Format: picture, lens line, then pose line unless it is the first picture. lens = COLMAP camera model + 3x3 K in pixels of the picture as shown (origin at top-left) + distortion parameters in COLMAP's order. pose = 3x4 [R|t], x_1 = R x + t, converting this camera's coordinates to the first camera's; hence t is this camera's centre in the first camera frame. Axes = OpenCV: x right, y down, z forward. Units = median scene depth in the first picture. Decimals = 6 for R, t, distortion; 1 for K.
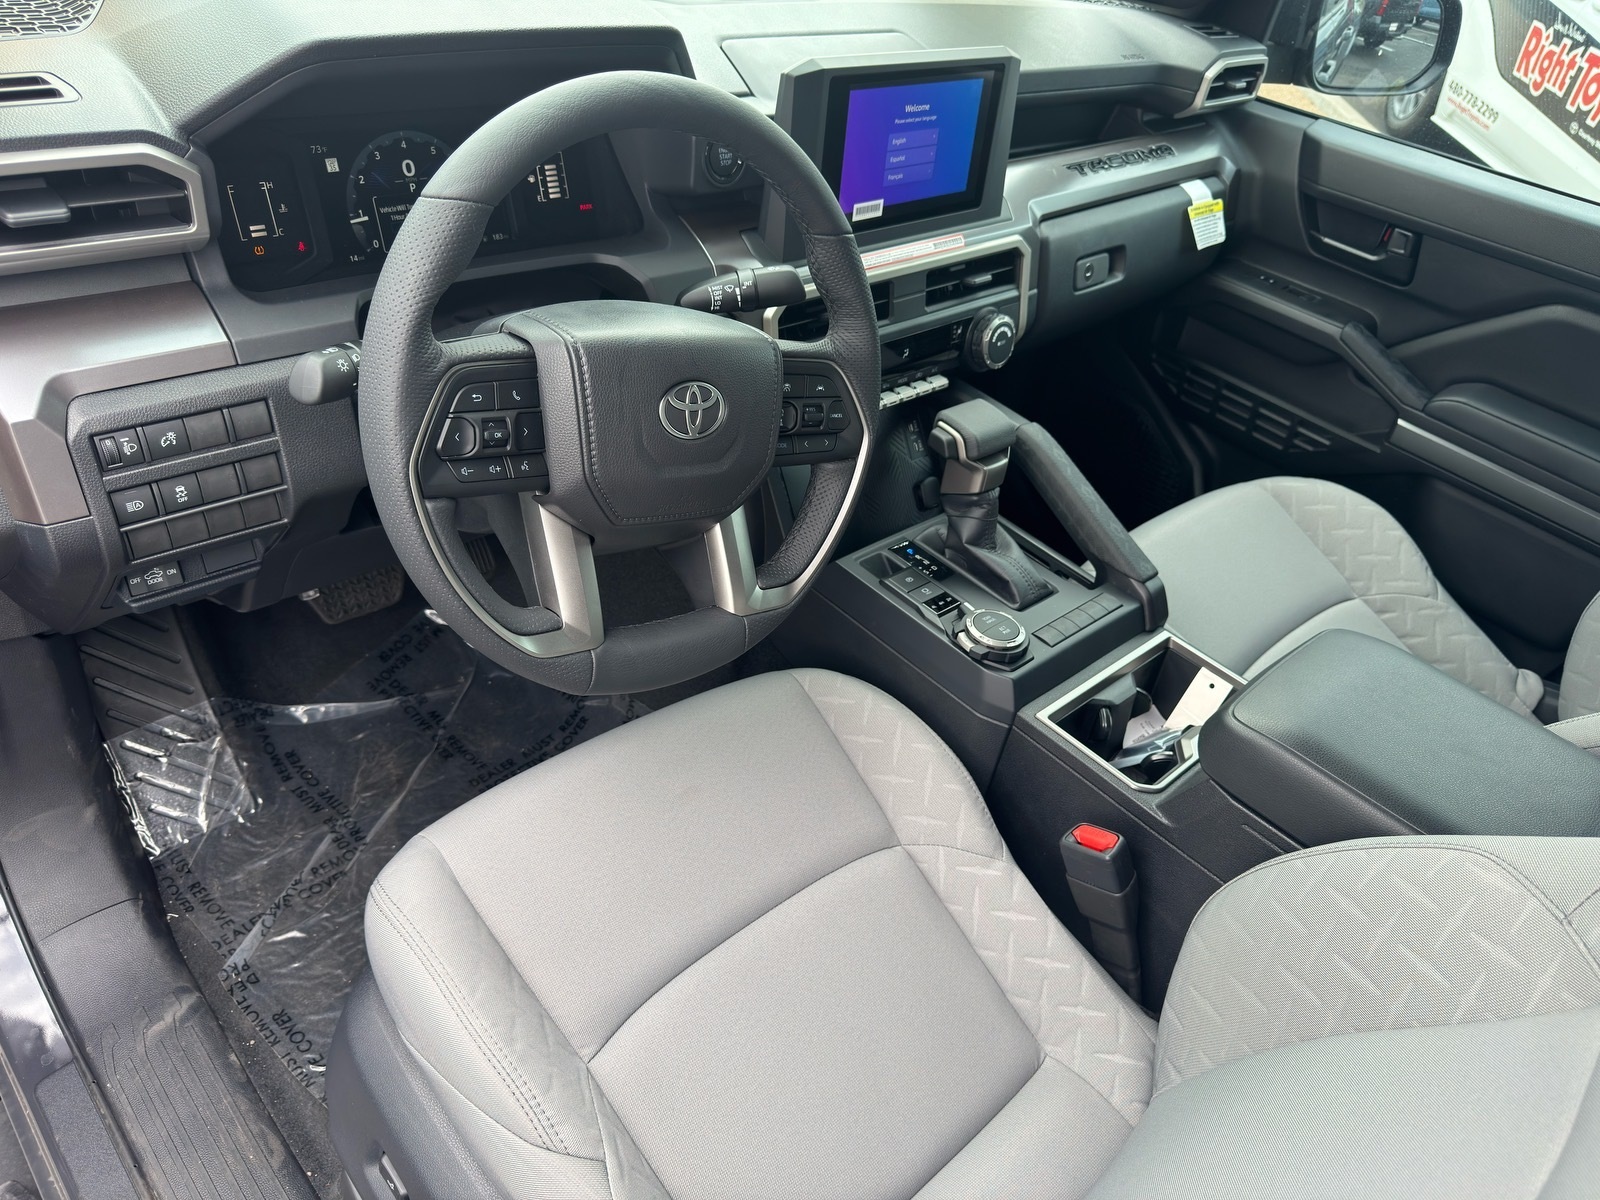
lens RADIAL K [[1152.6, 0, 778.8], [0, 1152.6, 601.2], [0, 0, 1]] dist [0.031558, -0.057401]
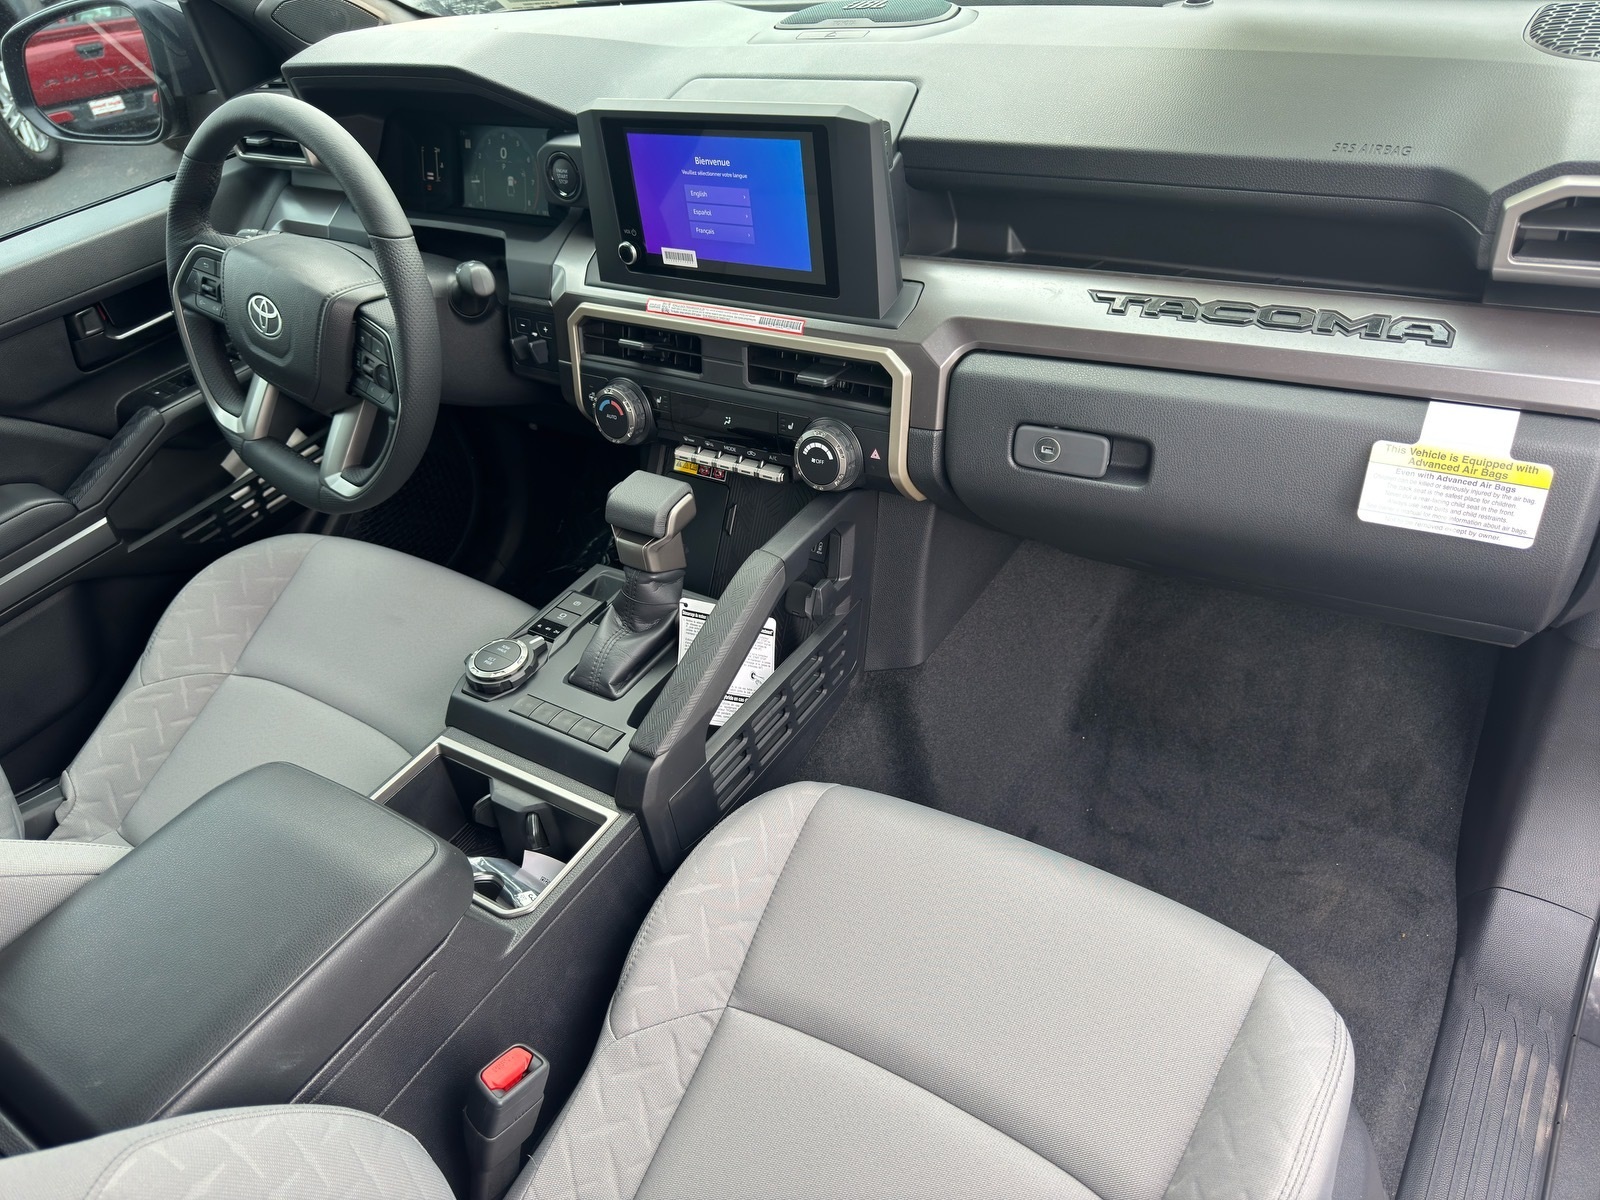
lens RADIAL K [[1152.6, 0, 787.1], [0, 1152.6, 607.8], [0, 0, 1]] dist [0.031558, -0.057401]
pose [[0.212038, 0.450208, -0.867382, 1.080428], [-0.443520, 0.835226, 0.325096, -0.448811], [0.870822, 0.315768, 0.376776, 0.802925]]
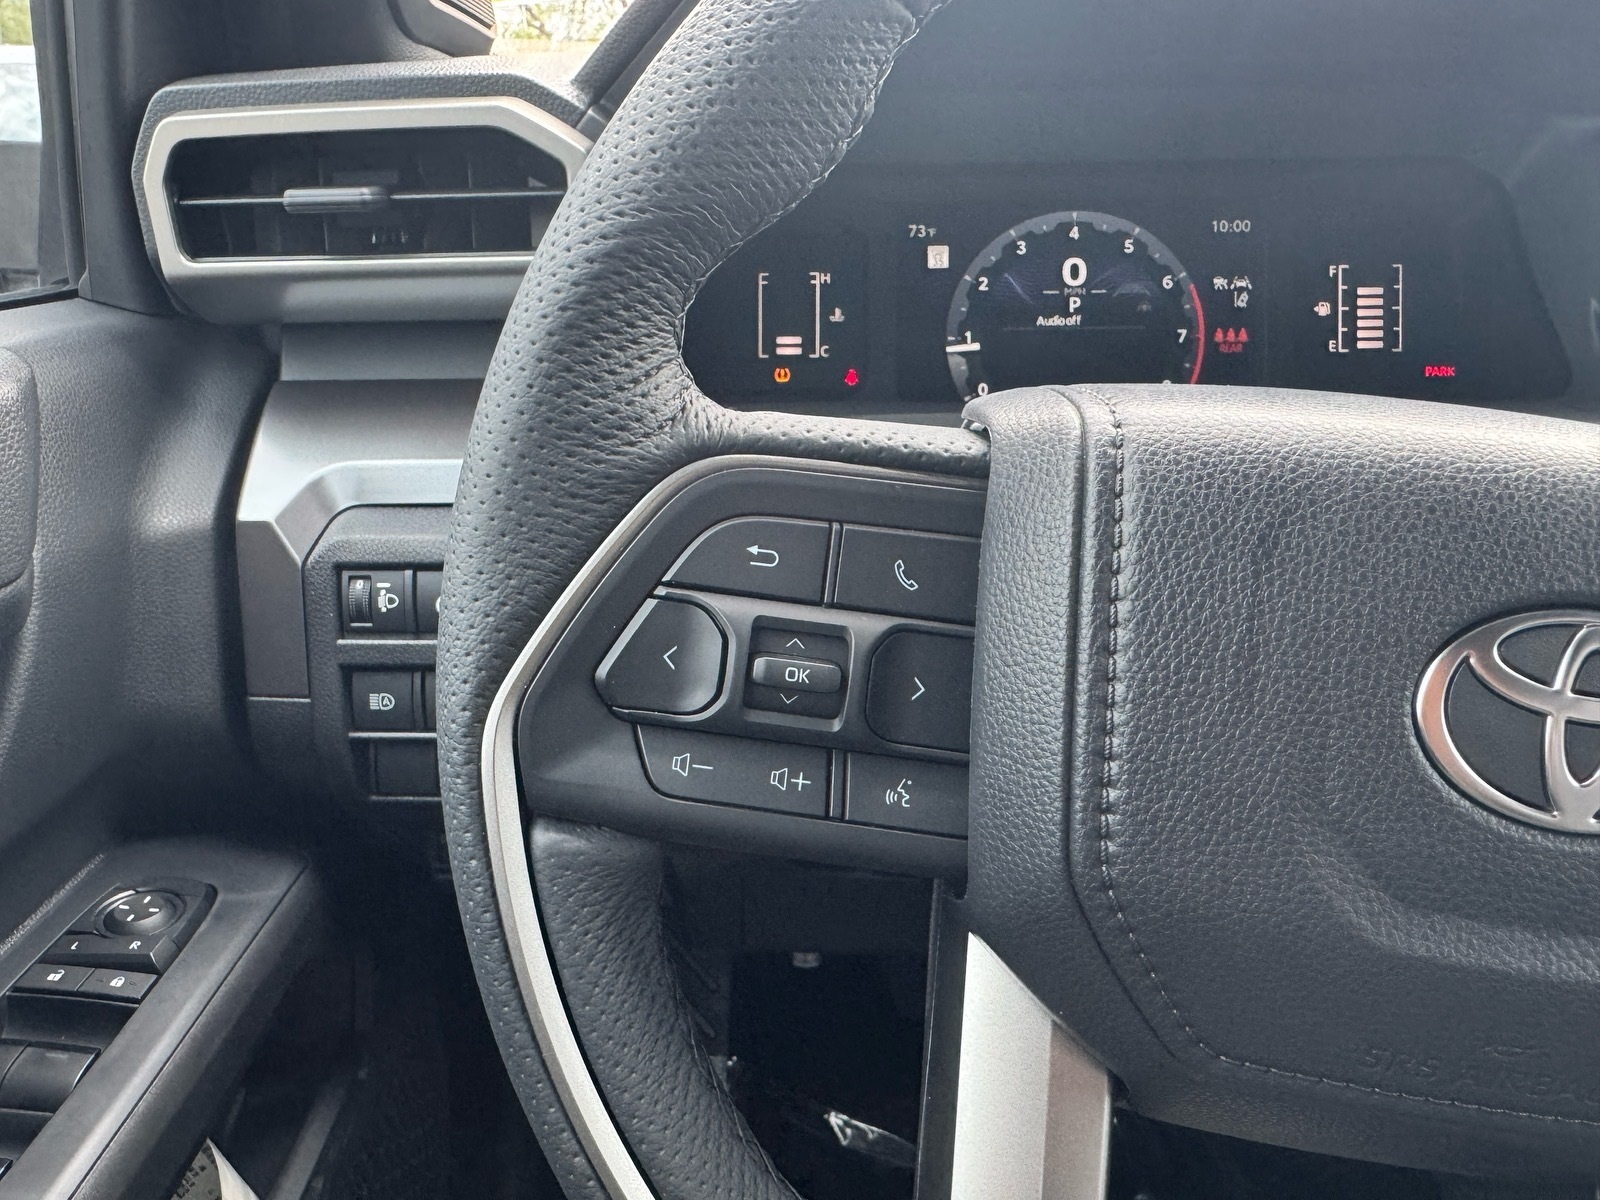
lens RADIAL K [[1152.6, 0, 787.7], [0, 1152.6, 590.0], [0, 0, 1]] dist [0.031558, -0.057401]
pose [[0.701246, 0.100638, -0.705781, -0.002983], [-0.330805, 0.922890, -0.197084, -0.061972], [0.631524, 0.371680, 0.680464, 0.498275]]
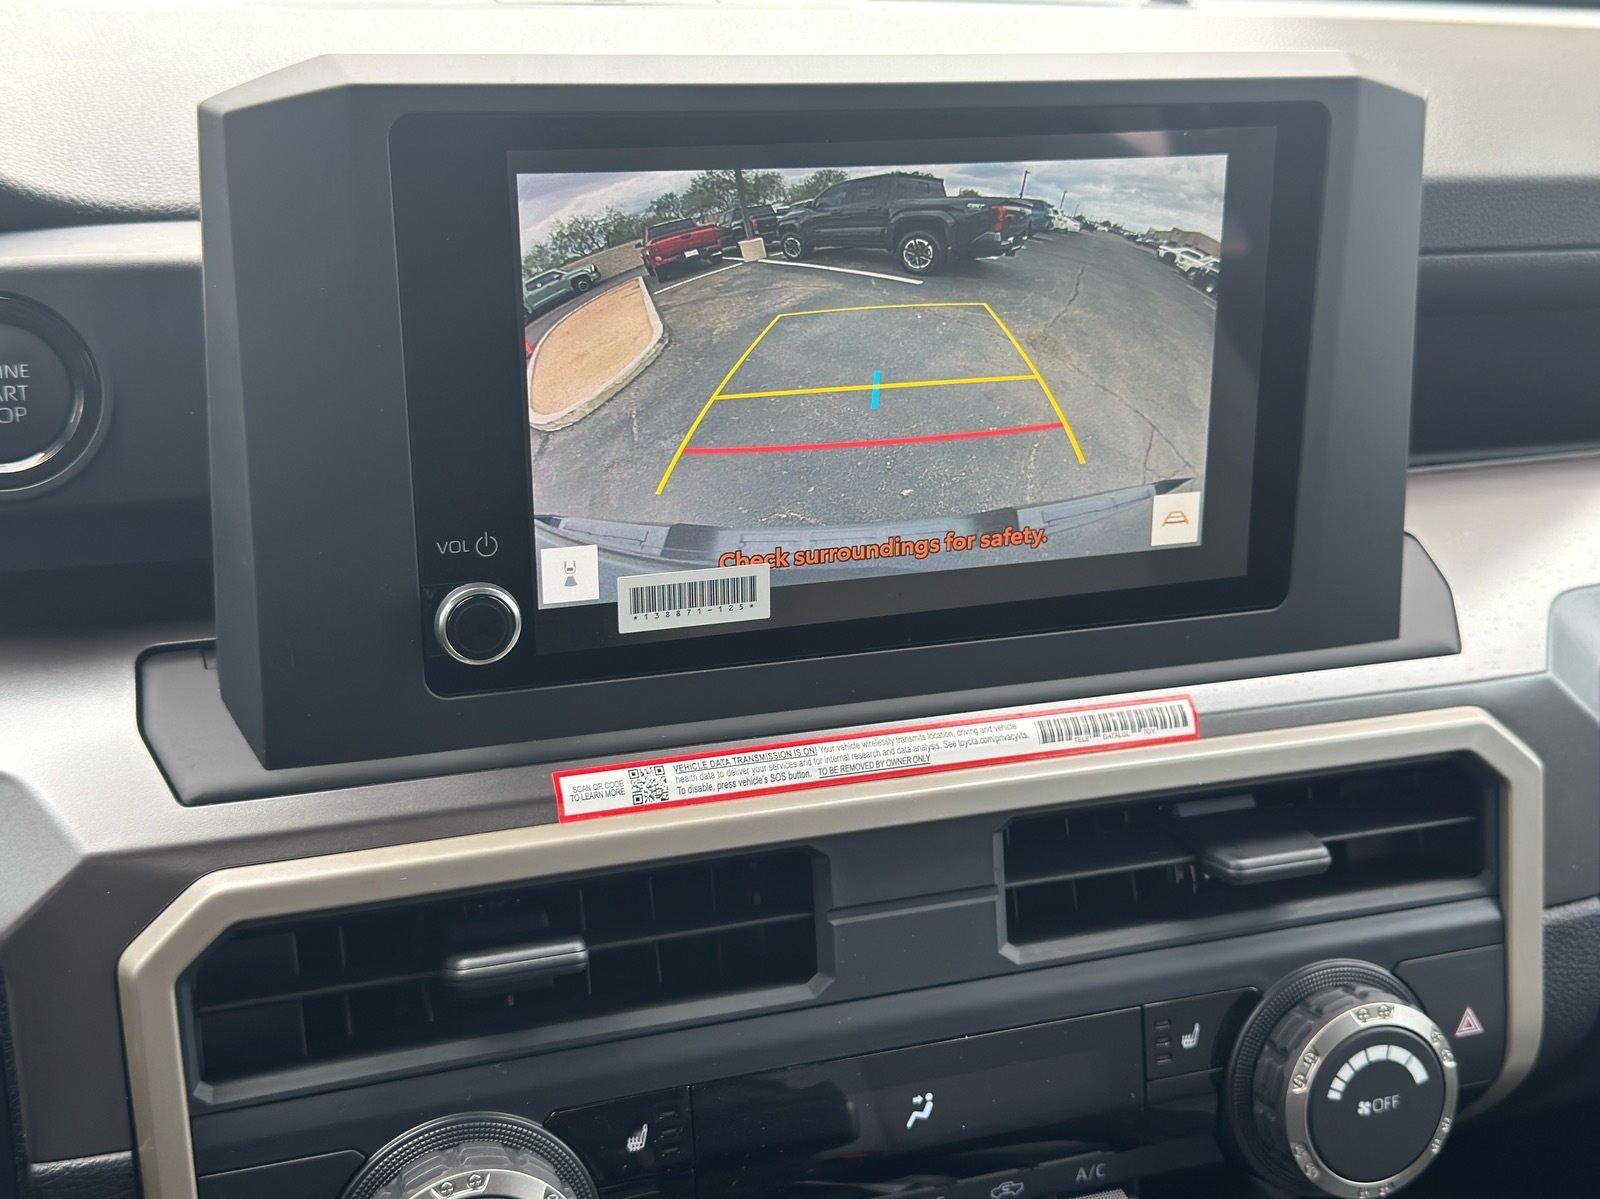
lens RADIAL K [[1864.3, 0, 803.7], [0, 1864.3, 603.0], [0, 0, 1]] dist [0.144018, 0.000000]
pose [[0.909814, 0.036525, -0.413405, 0.282226], [-0.161661, 0.948630, -0.271968, -0.220802], [0.382235, 0.314272, 0.868982, 0.625148]]
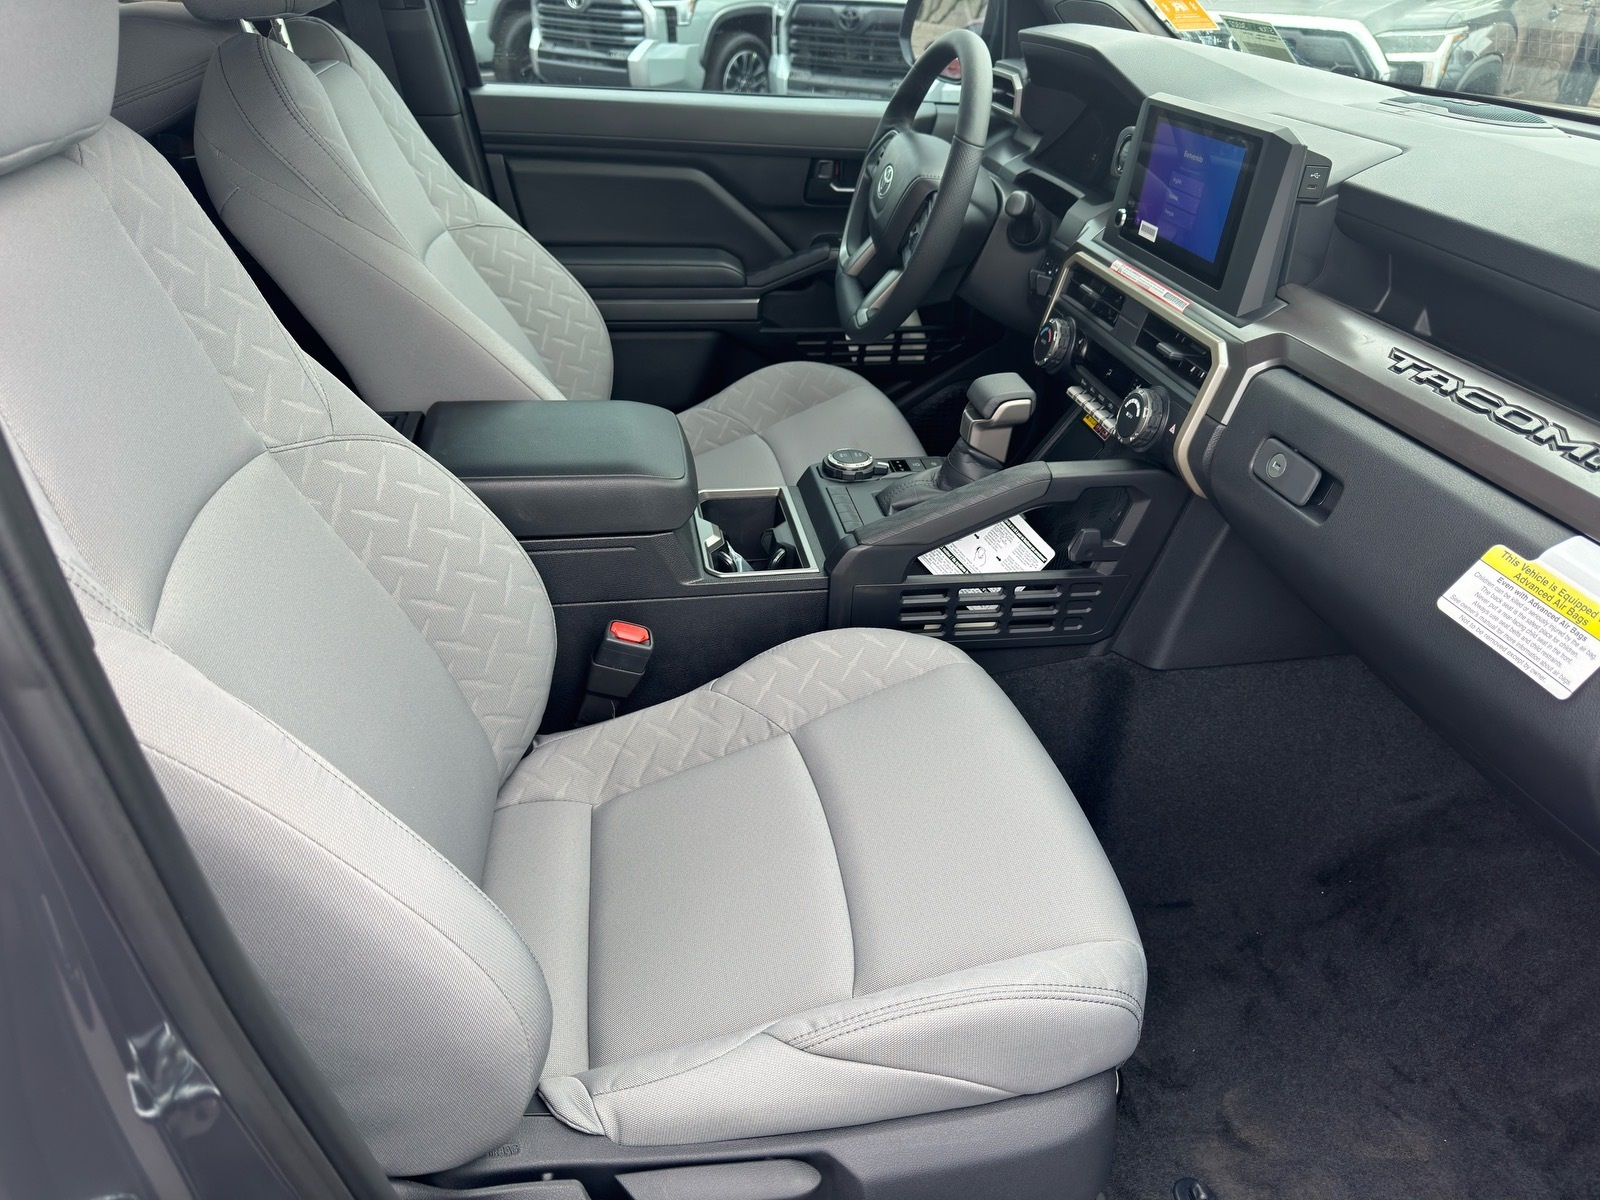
lens RADIAL K [[1174.9, 0, 760.3], [0, 1174.9, 592.3], [0, 0, 1]] dist [-0.014559, -0.007946]
pose [[-0.558706, 0.258975, -0.787896, 1.293094], [-0.585988, 0.549015, 0.595988, -0.606587], [0.586912, 0.794679, -0.154981, 1.236377]]
